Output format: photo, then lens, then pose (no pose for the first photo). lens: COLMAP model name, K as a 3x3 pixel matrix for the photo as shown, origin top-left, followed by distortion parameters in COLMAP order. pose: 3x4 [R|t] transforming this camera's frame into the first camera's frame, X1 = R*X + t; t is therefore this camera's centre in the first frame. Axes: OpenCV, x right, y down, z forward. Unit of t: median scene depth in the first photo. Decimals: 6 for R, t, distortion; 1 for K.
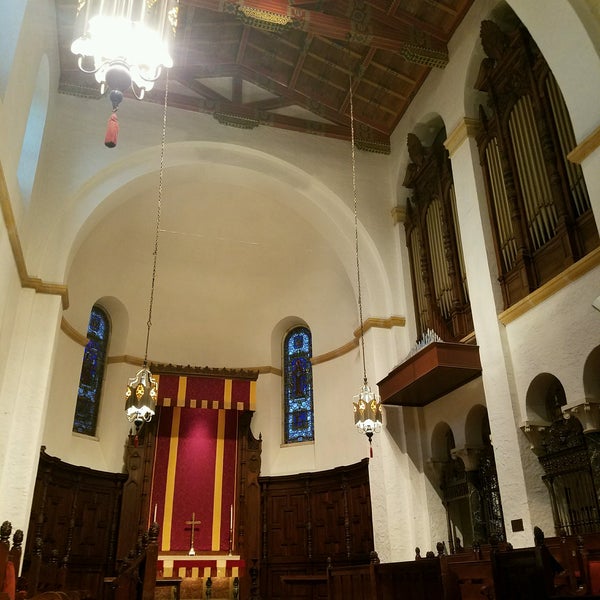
lens RADIAL K [[630.7, 0, 298.6], [0, 630.7, 285.4], [0, 0, 1]] dist [0.079642, 0.000000]
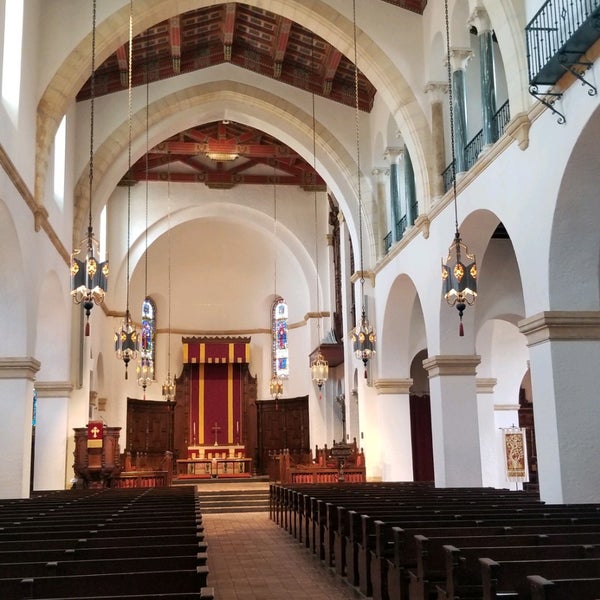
lens RADIAL K [[870.2, 0, 298.1], [0, 870.2, 301.5], [0, 0, 1]] dist [0.131492, 0.000000]
pose [[0.988291, -0.031620, -0.149266, 0.391024], [0.069583, 0.964040, 0.256484, -0.511058], [0.135788, -0.263868, 0.954953, -1.050357]]
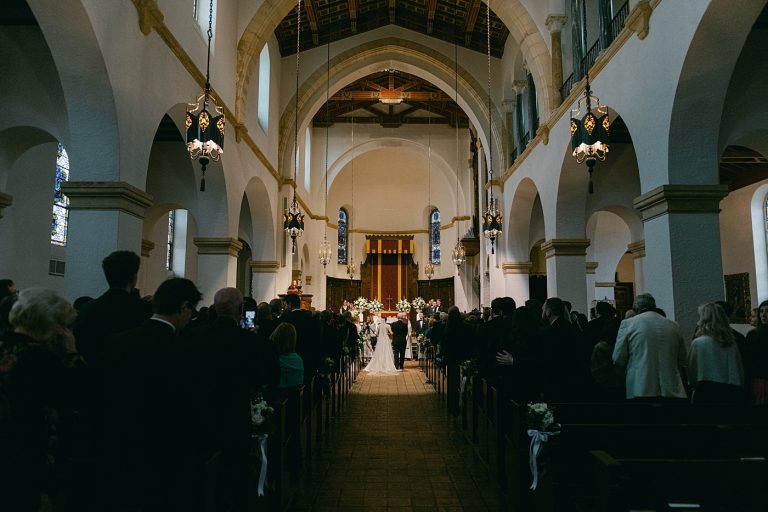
lens RADIAL K [[553.8, 0, 383.8], [0, 553.8, 256.6], [0, 0, 1]] dist [0.001356, 0.003808]
pose [[0.961179, -0.015474, -0.275492, 0.380352], [0.102574, 0.946911, 0.304693, -0.406167], [0.256151, -0.321123, 0.911738, -0.833376]]
